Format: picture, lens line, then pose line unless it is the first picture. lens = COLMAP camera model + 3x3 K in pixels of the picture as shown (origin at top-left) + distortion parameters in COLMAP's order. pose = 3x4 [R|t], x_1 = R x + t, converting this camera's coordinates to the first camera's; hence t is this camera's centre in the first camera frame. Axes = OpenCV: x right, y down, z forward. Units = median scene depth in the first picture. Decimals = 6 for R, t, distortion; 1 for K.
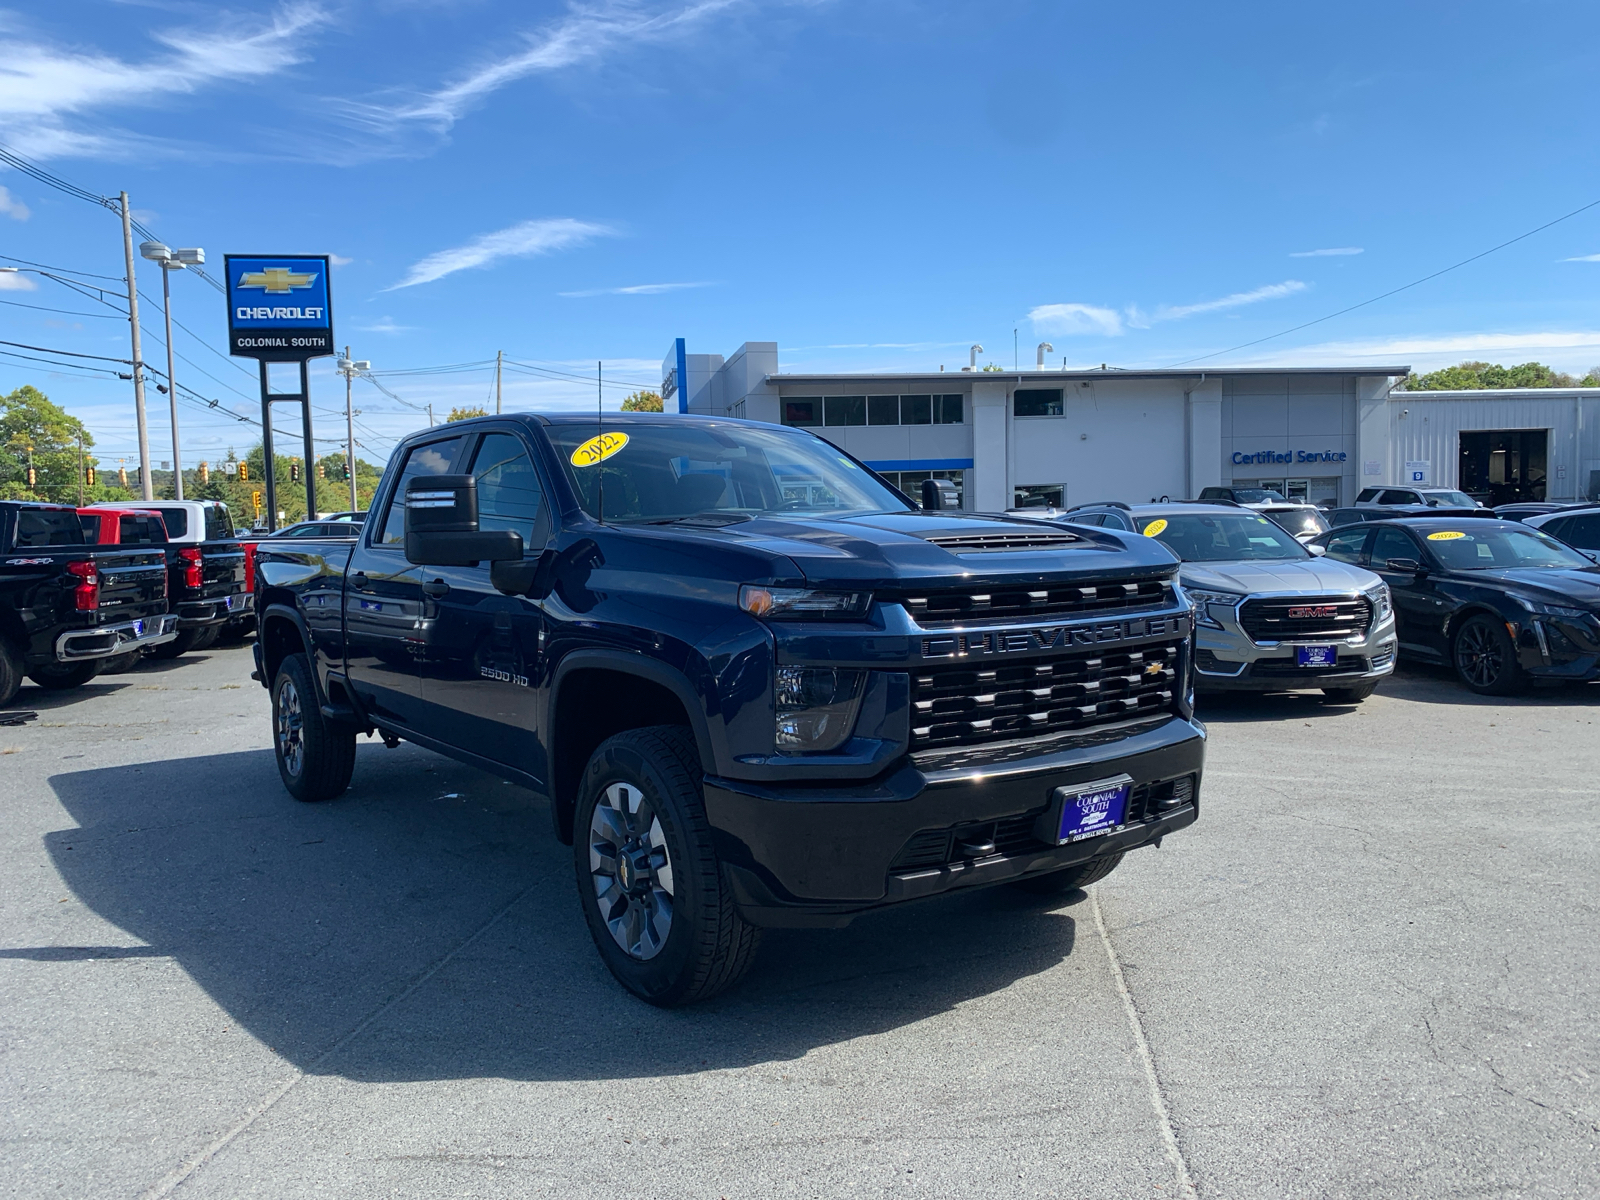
lens RADIAL K [[1213.6, 0, 800.8], [0, 1213.6, 558.5], [0, 0, 1]] dist [0.019798, -0.037059]
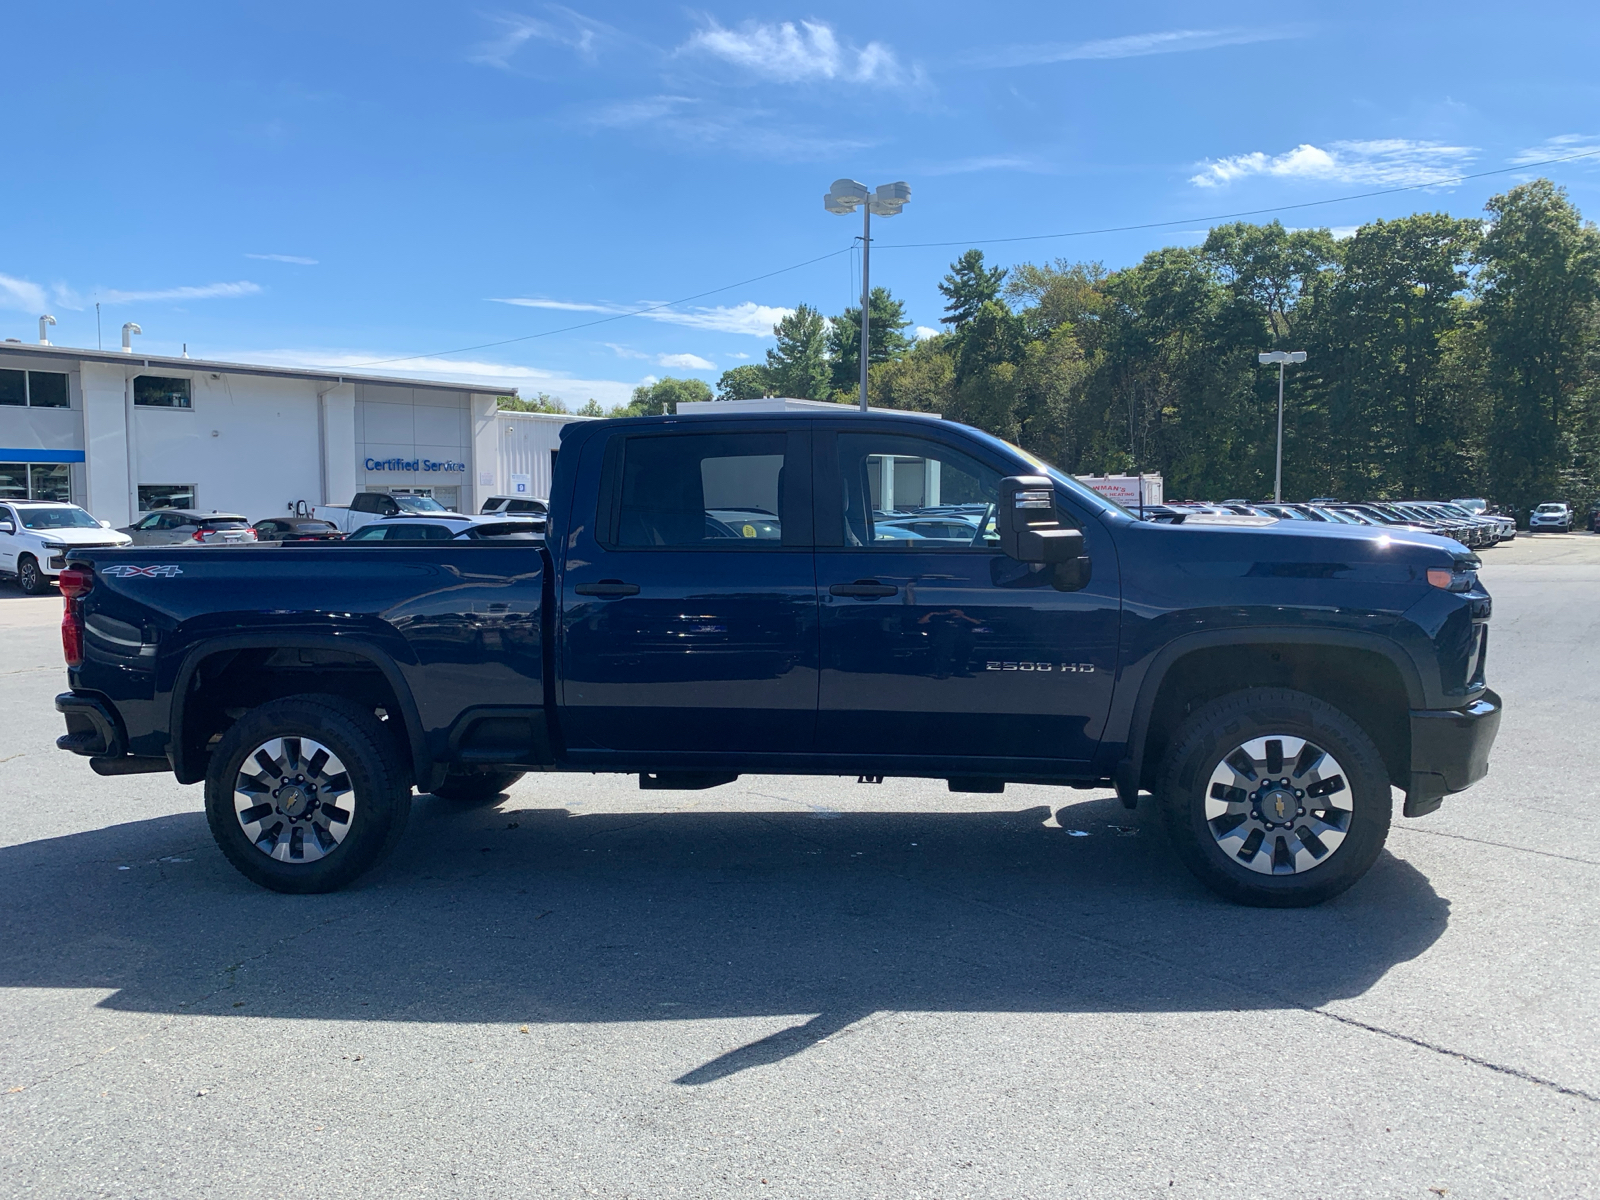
lens RADIAL K [[1213.6, 0, 796.5], [0, 1213.6, 580.9], [0, 0, 1]] dist [0.019798, -0.037059]
pose [[0.693234, -0.024467, 0.720297, -0.128082], [0.014933, 0.999697, 0.019585, -0.000144], [-0.720558, -0.002821, 0.693389, 0.047092]]
